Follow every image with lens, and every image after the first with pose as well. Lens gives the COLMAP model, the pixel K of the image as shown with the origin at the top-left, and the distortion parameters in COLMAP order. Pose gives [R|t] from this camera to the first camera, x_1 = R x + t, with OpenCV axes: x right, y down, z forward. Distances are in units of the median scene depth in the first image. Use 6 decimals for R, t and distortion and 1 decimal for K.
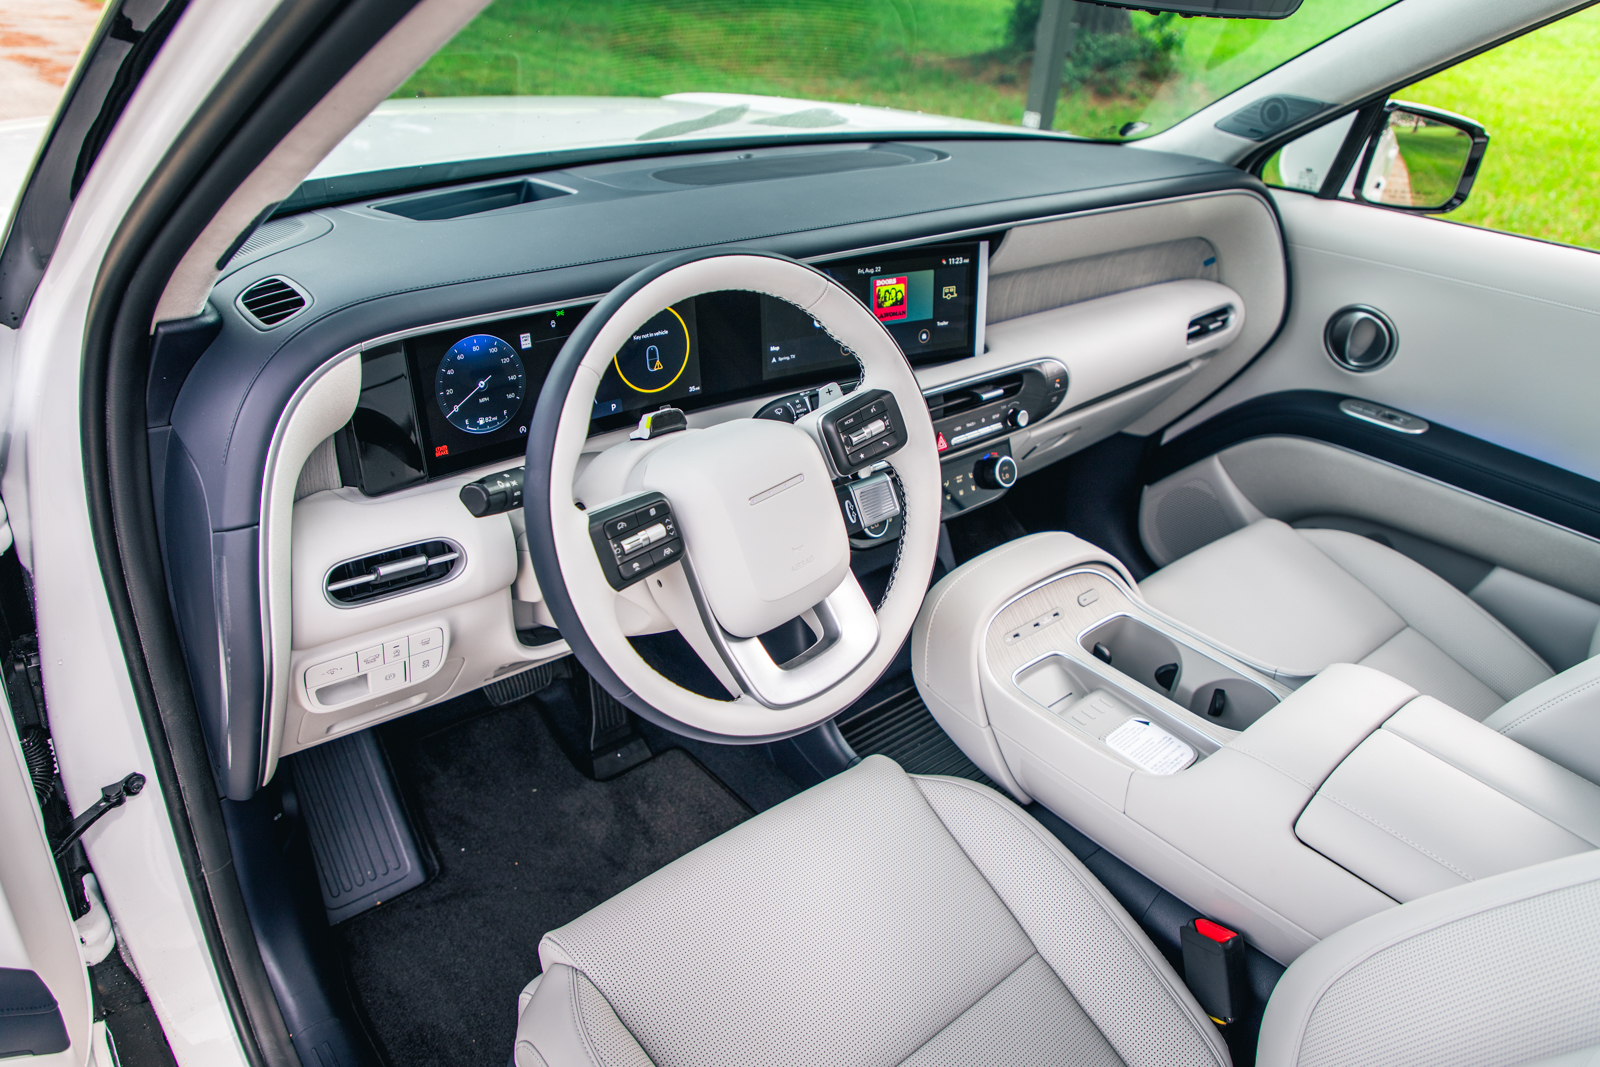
lens RADIAL K [[1109.5, 0, 799.9], [0, 1109.5, 533.5], [0, 0, 1]] dist [0.001131, -0.001337]
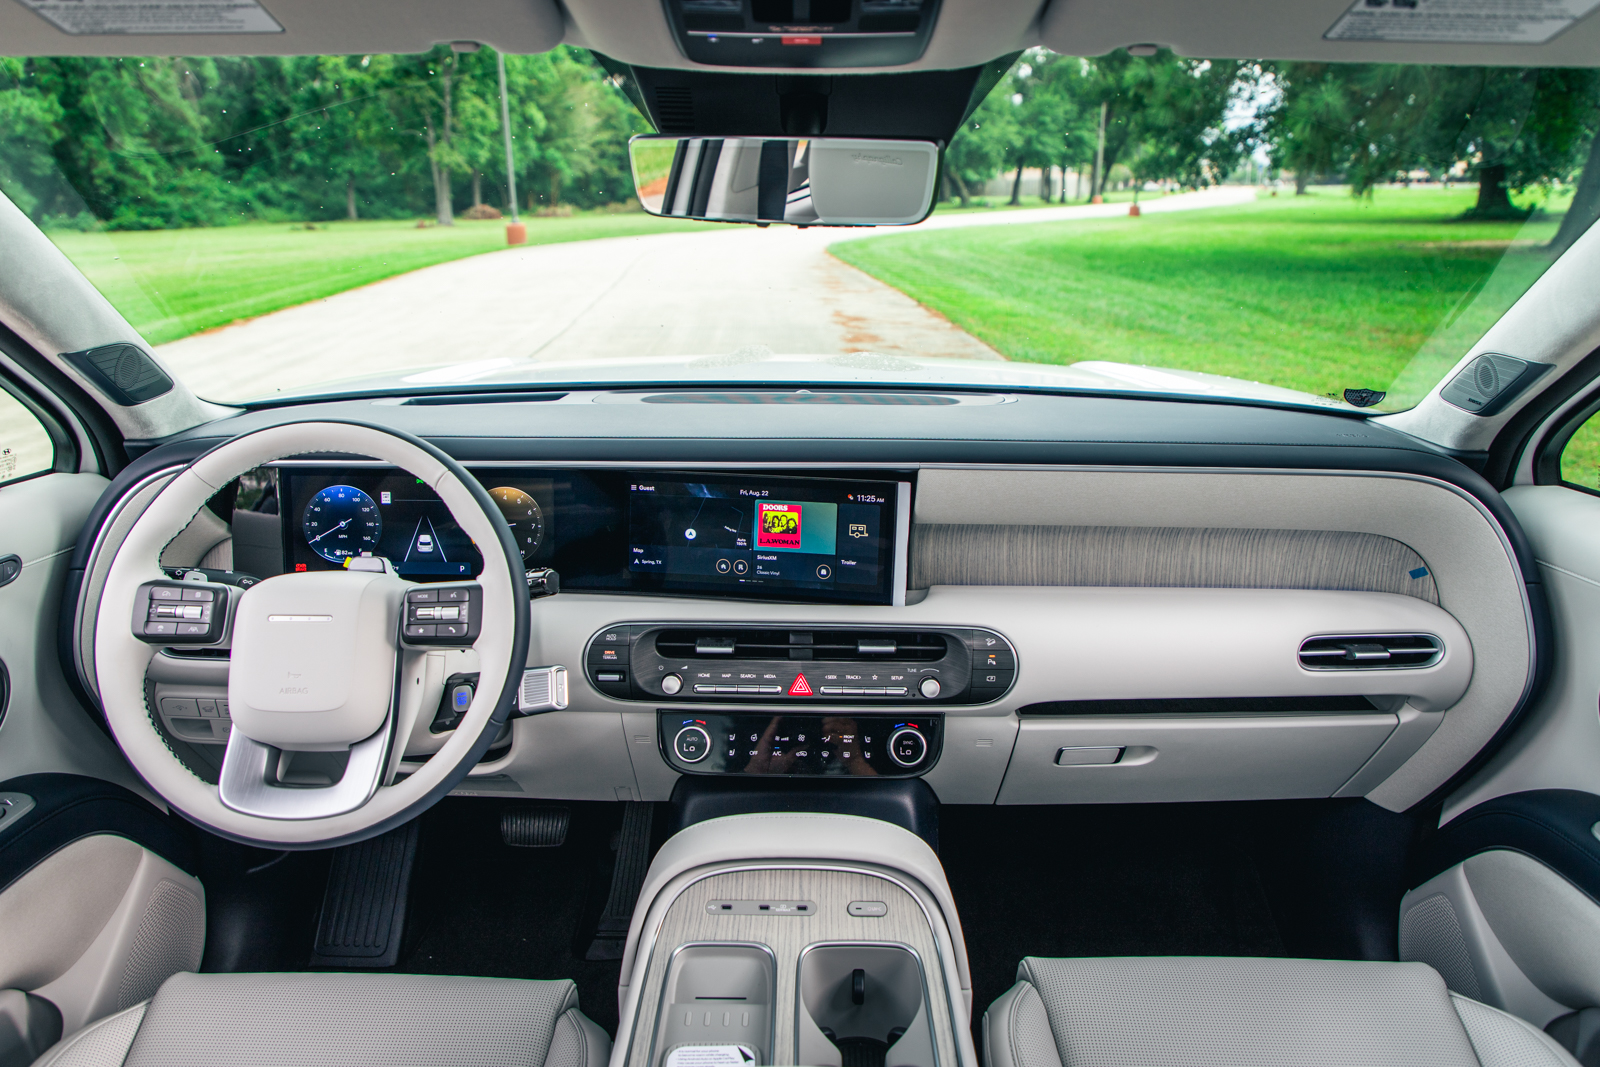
lens RADIAL K [[1109.5, 0, 798.6], [0, 1109.5, 532.5], [0, 0, 1]] dist [0.001131, -0.001337]
pose [[0.740904, 0.124943, -0.659886, 0.712319], [-0.285204, 0.948082, -0.140710, -0.072656], [0.608046, 0.292454, 0.738072, 0.292339]]
